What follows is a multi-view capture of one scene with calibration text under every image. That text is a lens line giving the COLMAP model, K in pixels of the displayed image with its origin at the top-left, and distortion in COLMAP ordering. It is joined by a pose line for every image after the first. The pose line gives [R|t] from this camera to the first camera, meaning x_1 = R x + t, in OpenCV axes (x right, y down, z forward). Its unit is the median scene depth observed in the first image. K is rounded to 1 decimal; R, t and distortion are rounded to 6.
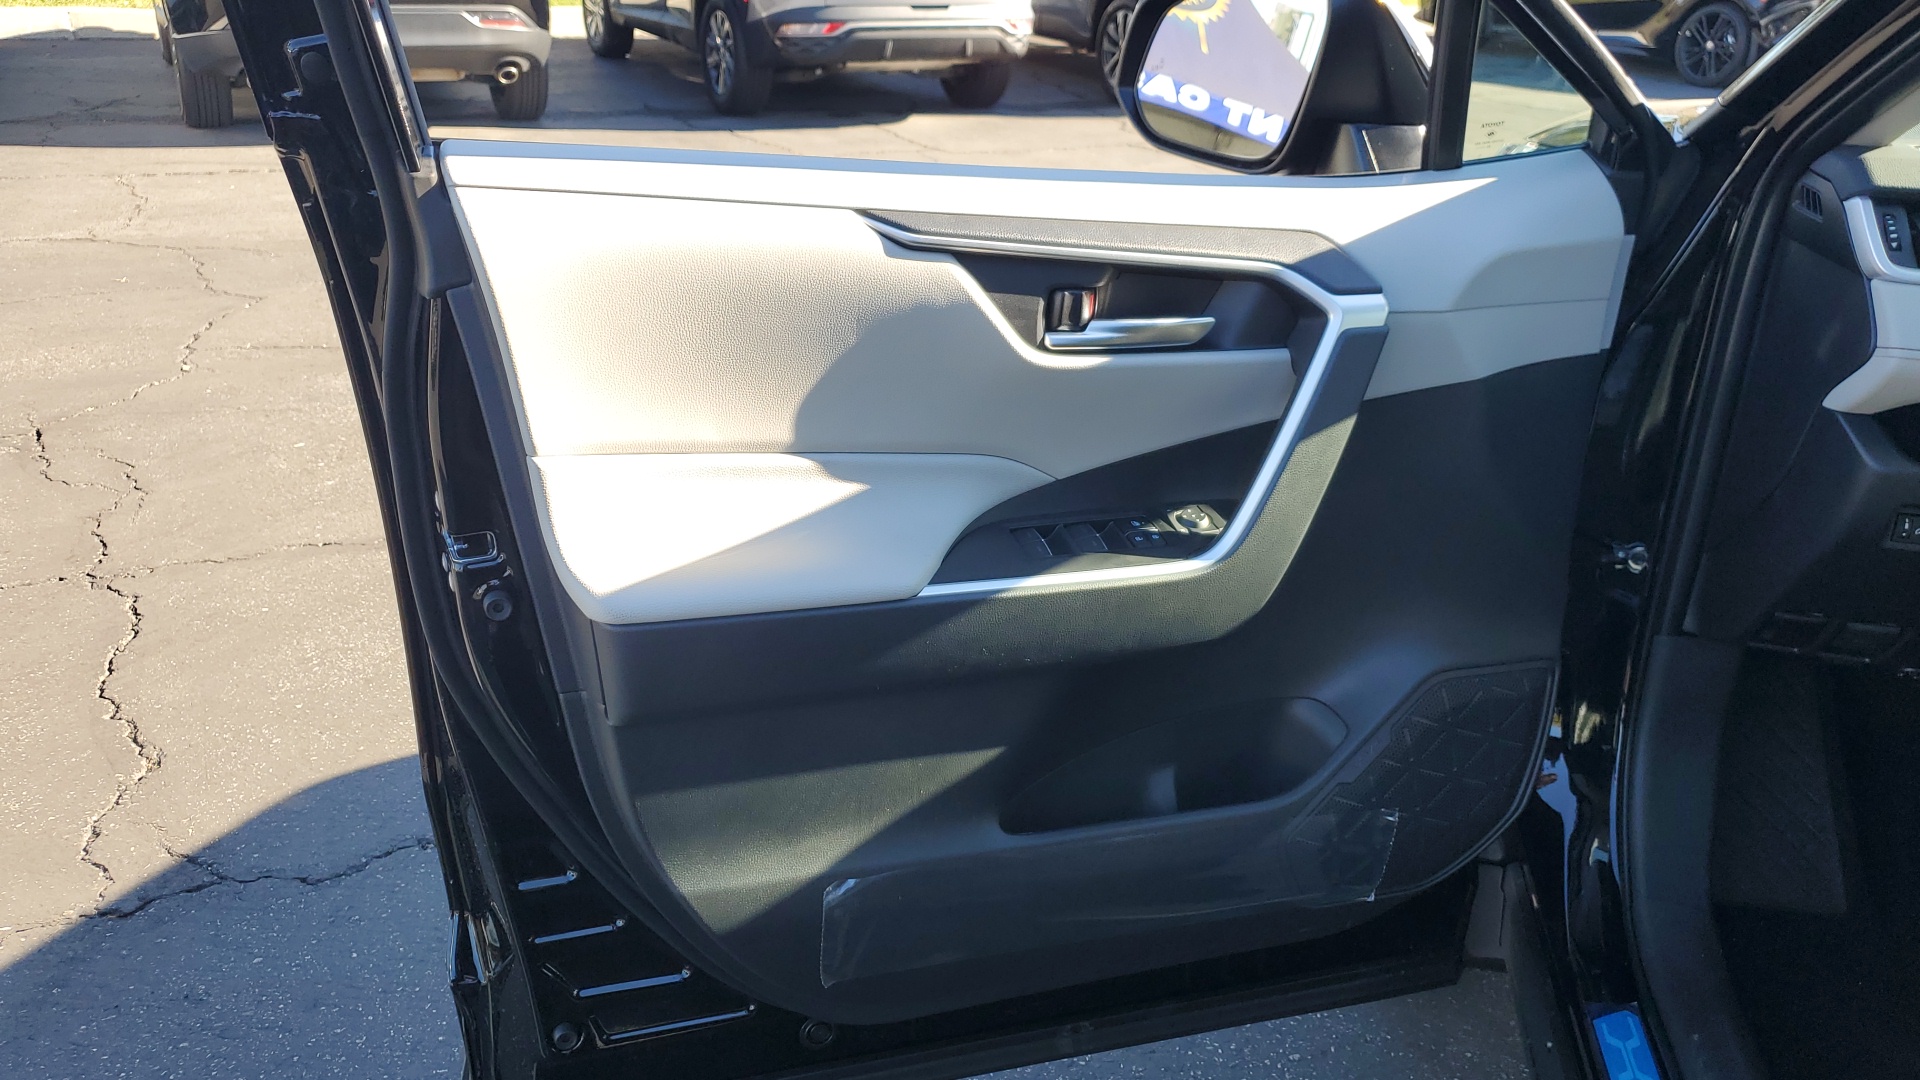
lens RADIAL K [[1472.5, 0, 952.6], [0, 1472.5, 575.1], [0, 0, 1]] dist [0.092987, -0.187349]
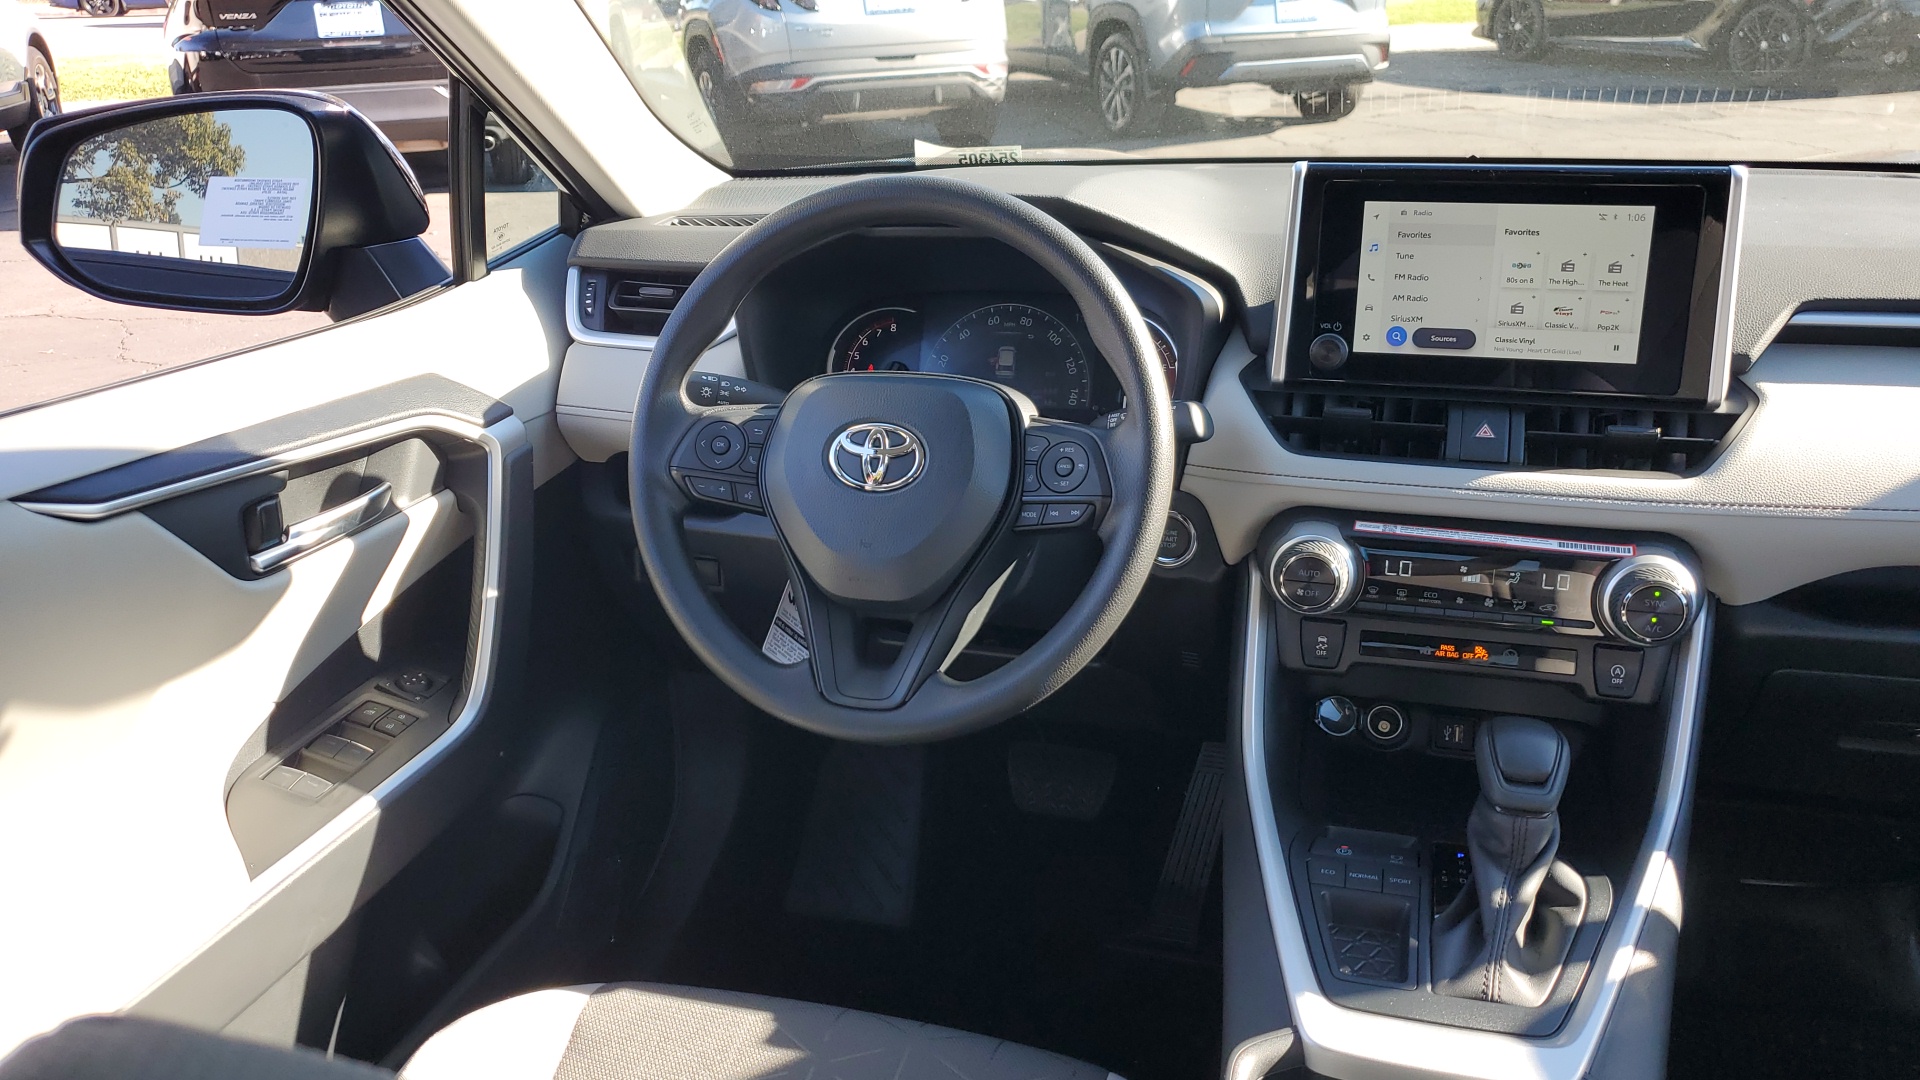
lens RADIAL K [[1483.5, 0, 951.5], [0, 1483.5, 537.0], [0, 0, 1]] dist [0.111089, -0.219109]
pose [[0.993431, -0.019926, -0.112685, 0.132847], [0.014523, 0.998714, -0.048566, 0.001163], [0.113508, 0.046611, 0.992443, -0.011615]]
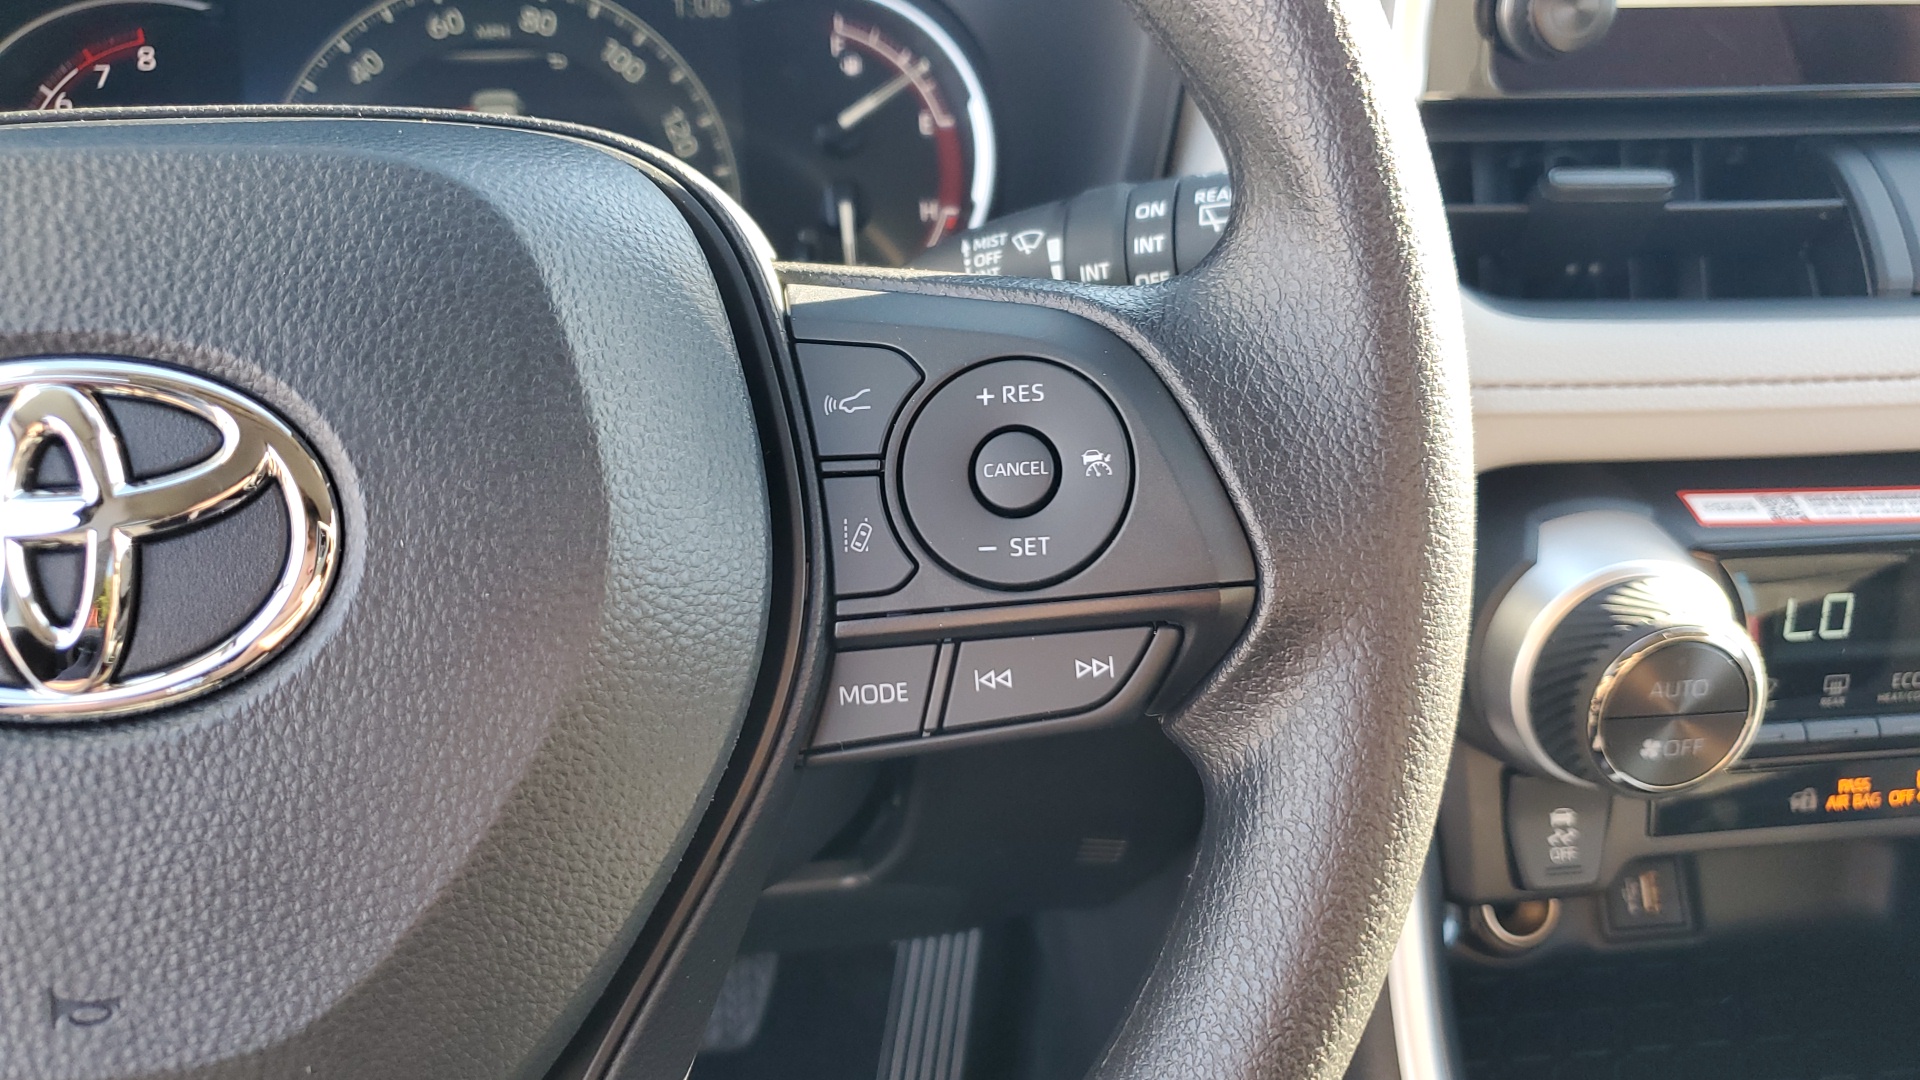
lens RADIAL K [[1517.9, 0, 947.1], [0, 1517.9, 543.2], [0, 0, 1]] dist [-0.006659, 0.009037]
pose [[0.951745, -0.161641, 0.260872, 0.120842], [0.145669, 0.986128, 0.079576, -0.010414], [-0.270116, -0.037736, 0.962088, 0.075070]]
